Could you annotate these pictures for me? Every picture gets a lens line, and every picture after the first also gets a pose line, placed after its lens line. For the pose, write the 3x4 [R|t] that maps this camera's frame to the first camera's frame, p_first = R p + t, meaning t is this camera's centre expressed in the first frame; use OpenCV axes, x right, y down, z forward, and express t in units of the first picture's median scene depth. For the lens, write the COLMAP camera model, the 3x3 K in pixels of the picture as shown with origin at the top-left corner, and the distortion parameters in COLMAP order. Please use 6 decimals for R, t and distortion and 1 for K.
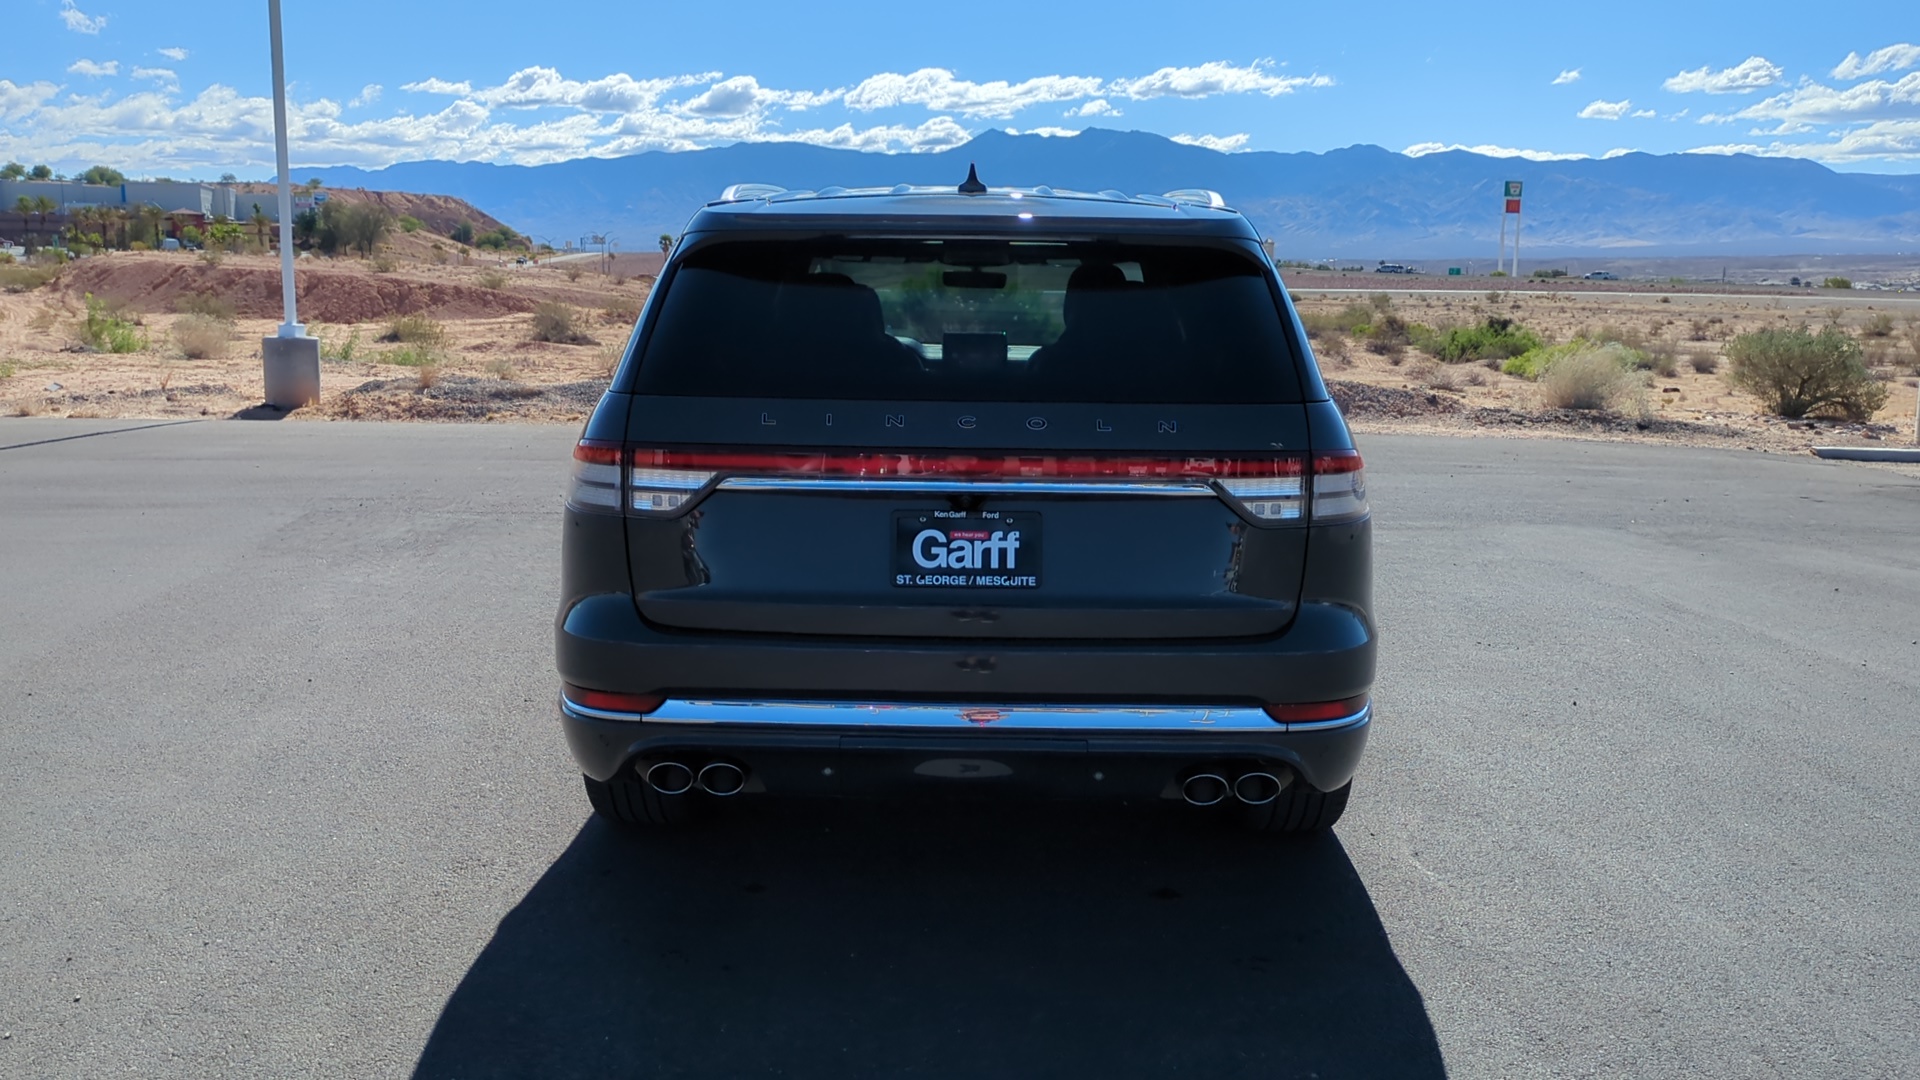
lens RADIAL K [[1646.9, 0, 960.6], [0, 1646.9, 543.3], [0, 0, 1]] dist [0.085446, -0.096680]
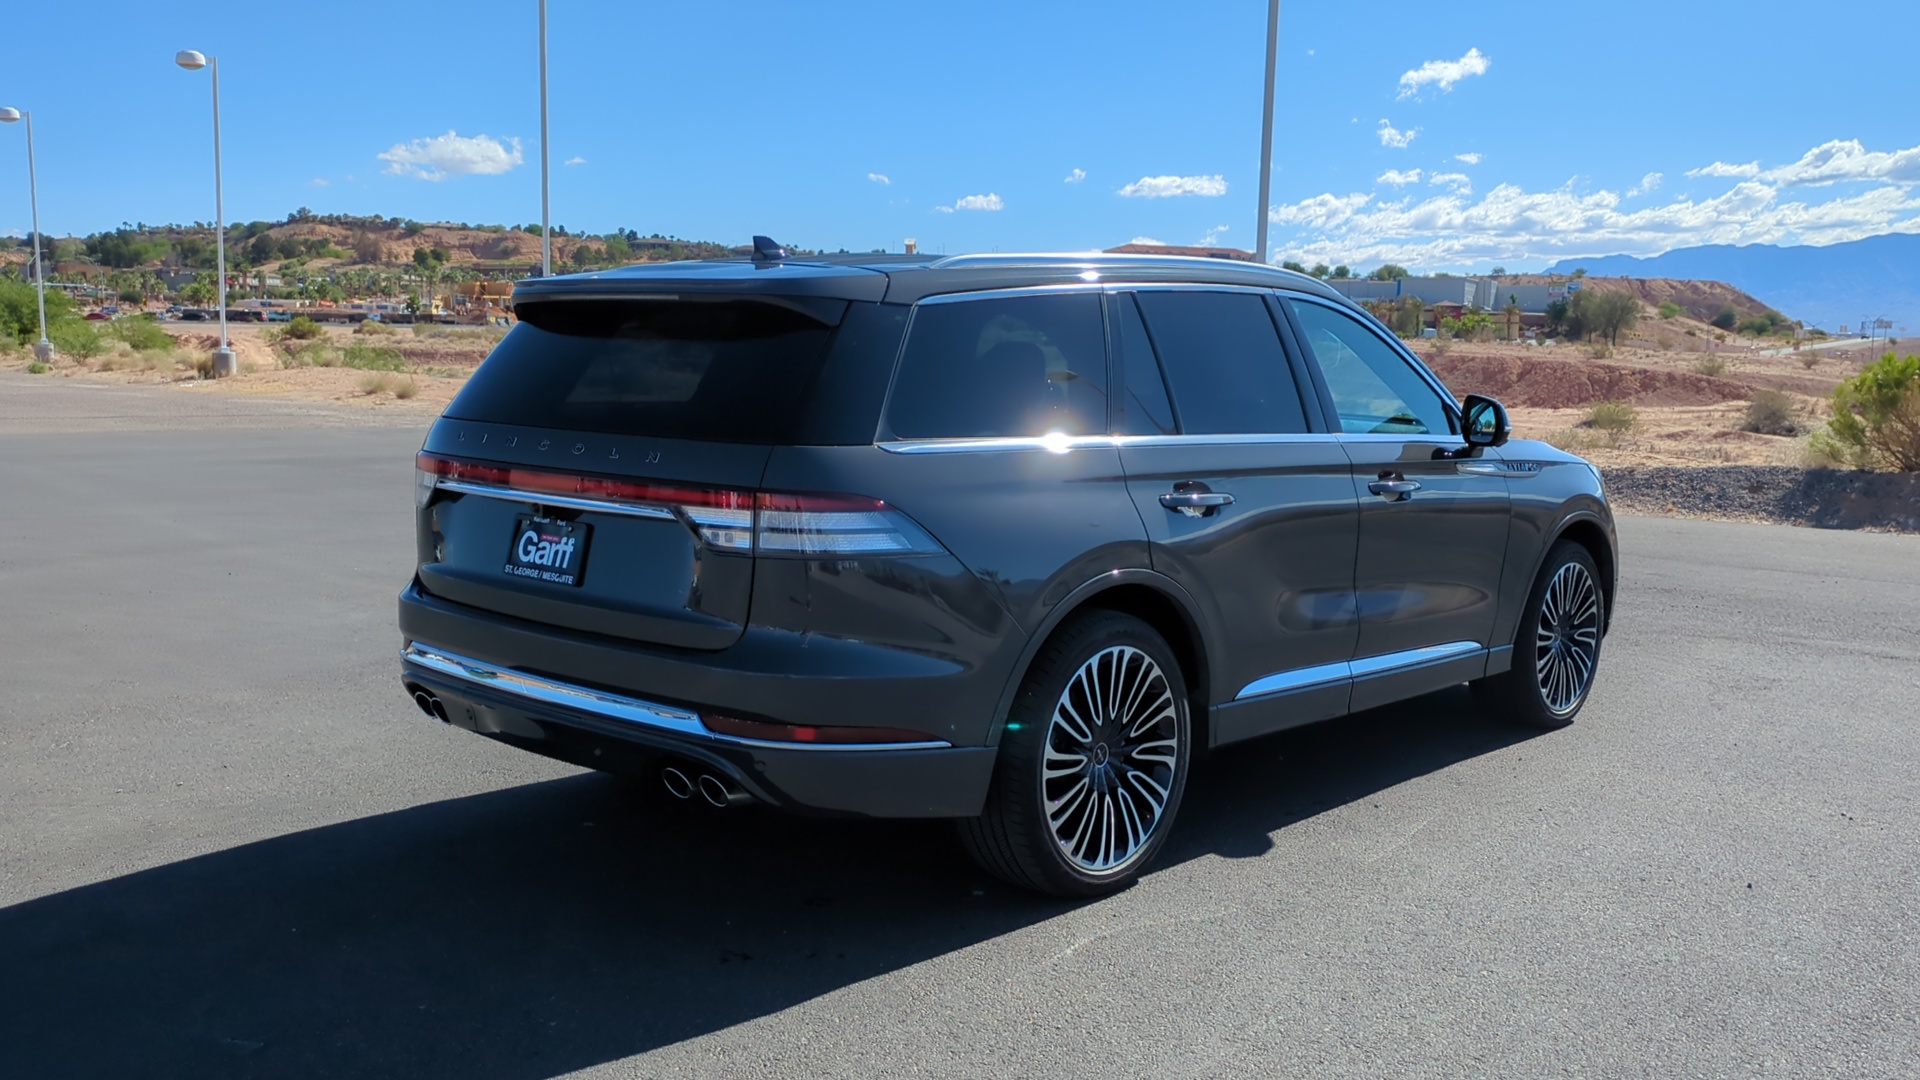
lens RADIAL K [[1649.7, 0, 965.1], [0, 1649.7, 534.1], [0, 0, 1]] dist [0.039087, -0.011699]
pose [[0.755763, 0.077094, -0.650292, 1.027906], [-0.113588, 0.993426, -0.014237, -0.025213], [0.644919, 0.084625, 0.759551, 0.262850]]
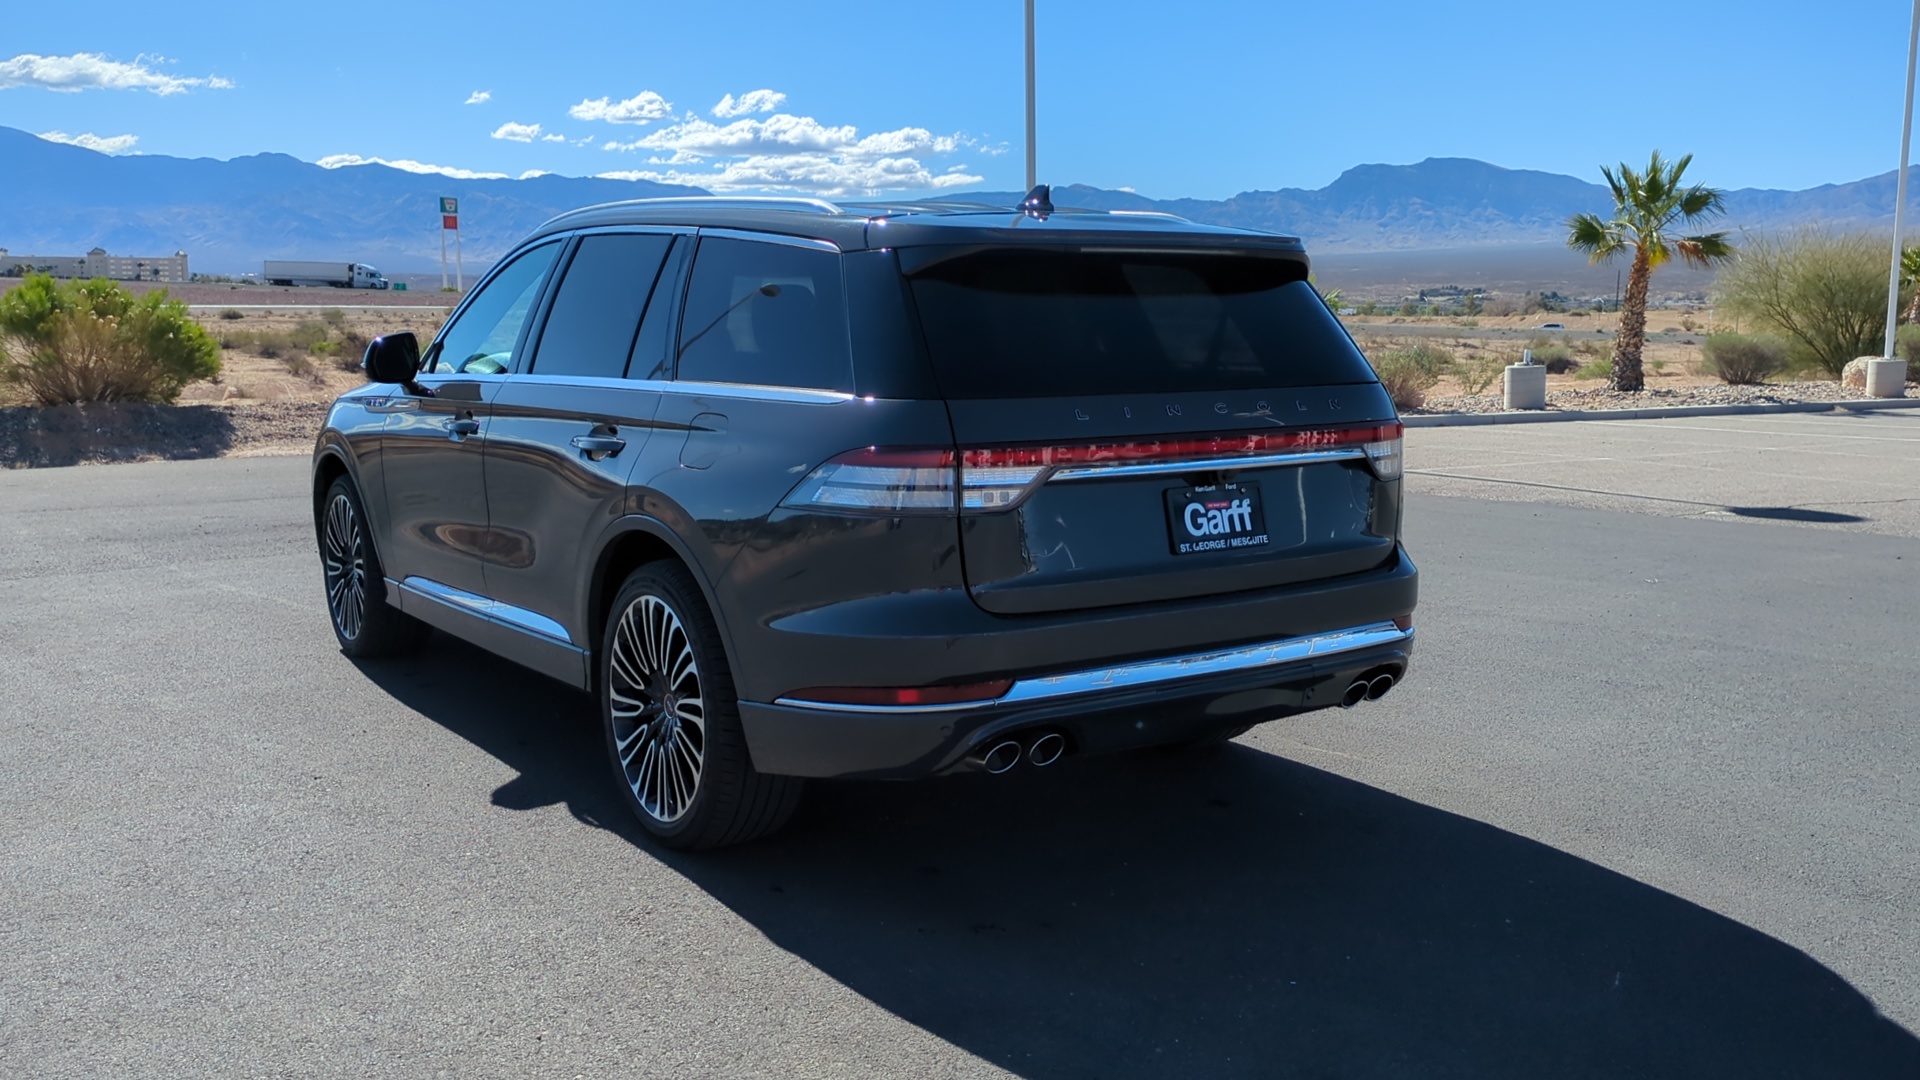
lens RADIAL K [[1649.7, 0, 965.1], [0, 1649.7, 534.1], [0, 0, 1]] dist [0.039087, -0.011699]
pose [[0.821752, -0.090917, 0.562546, -0.796688], [0.099042, 0.994953, 0.016123, -0.020935], [-0.561172, 0.042467, 0.826609, 0.131355]]
